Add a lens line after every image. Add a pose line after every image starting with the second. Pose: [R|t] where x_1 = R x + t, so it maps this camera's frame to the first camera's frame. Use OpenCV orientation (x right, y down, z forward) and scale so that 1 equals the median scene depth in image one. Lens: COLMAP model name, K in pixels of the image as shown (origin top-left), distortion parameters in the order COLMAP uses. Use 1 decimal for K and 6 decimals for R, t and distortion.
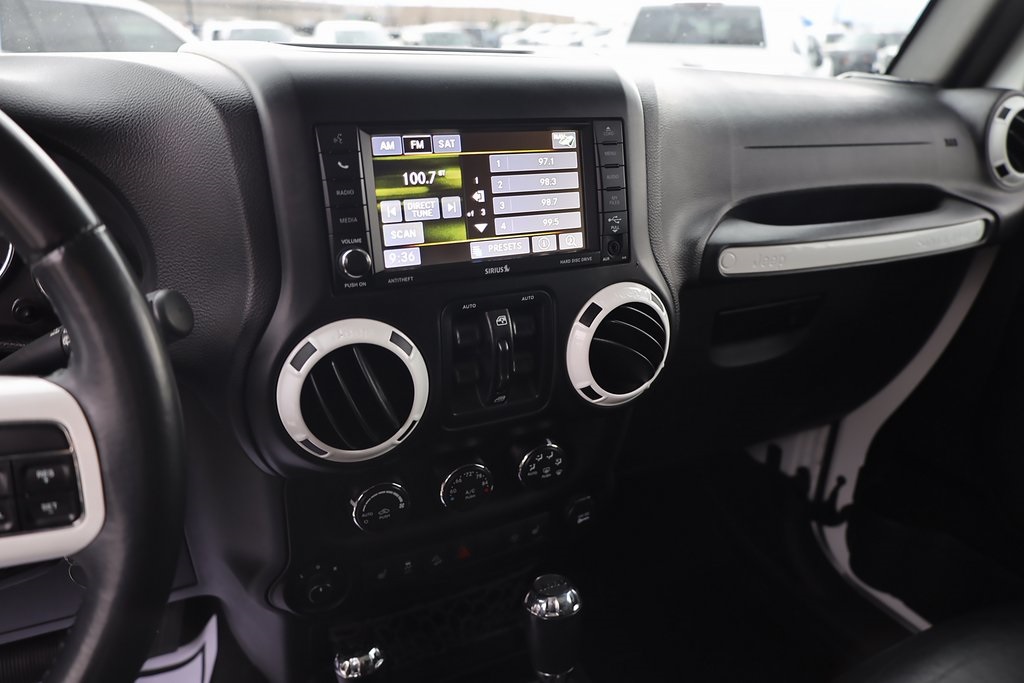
lens RADIAL K [[701.5, 0, 511.4], [0, 701.5, 345.4], [0, 0, 1]] dist [-0.007251, -0.007373]
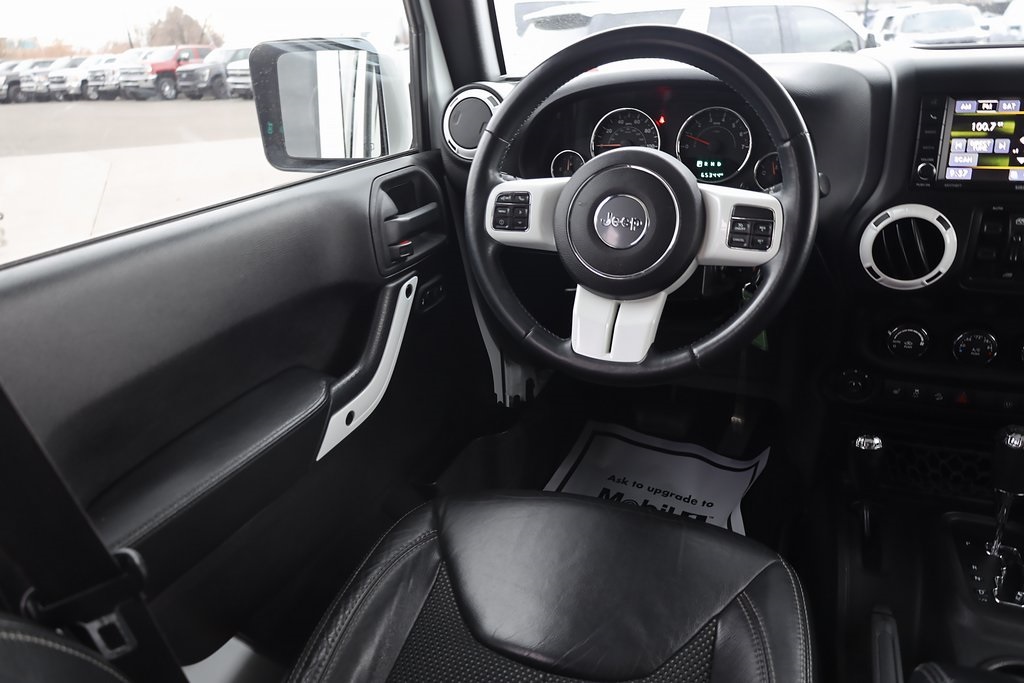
lens RADIAL K [[701.5, 0, 511.4], [0, 701.5, 345.4], [0, 0, 1]] dist [-0.007251, -0.007373]
pose [[0.675438, 0.234917, -0.698998, 0.373106], [-0.224262, 0.968440, 0.108767, 0.320554], [0.702488, 0.083294, 0.706804, -0.873274]]
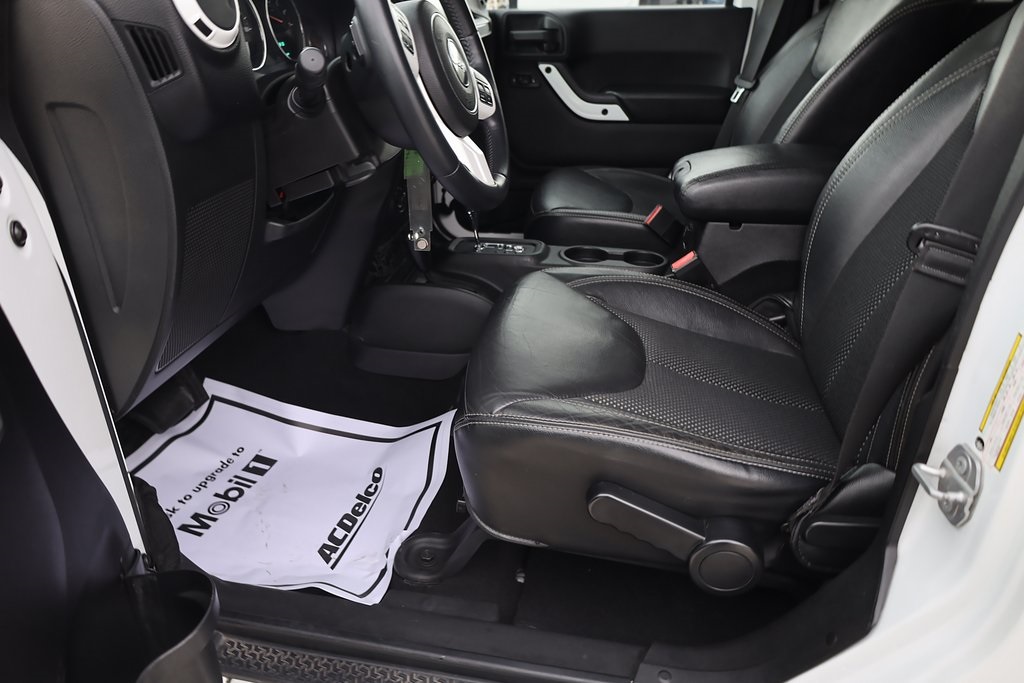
lens RADIAL K [[701.6, 0, 519.4], [0, 701.6, 340.9], [0, 0, 1]] dist [0.003623, 0.000782]
pose [[0.563643, -0.401985, 0.721606, -2.272214], [0.345406, 0.908251, 0.236166, 0.444560], [-0.750335, 0.116134, 0.650777, -0.818918]]
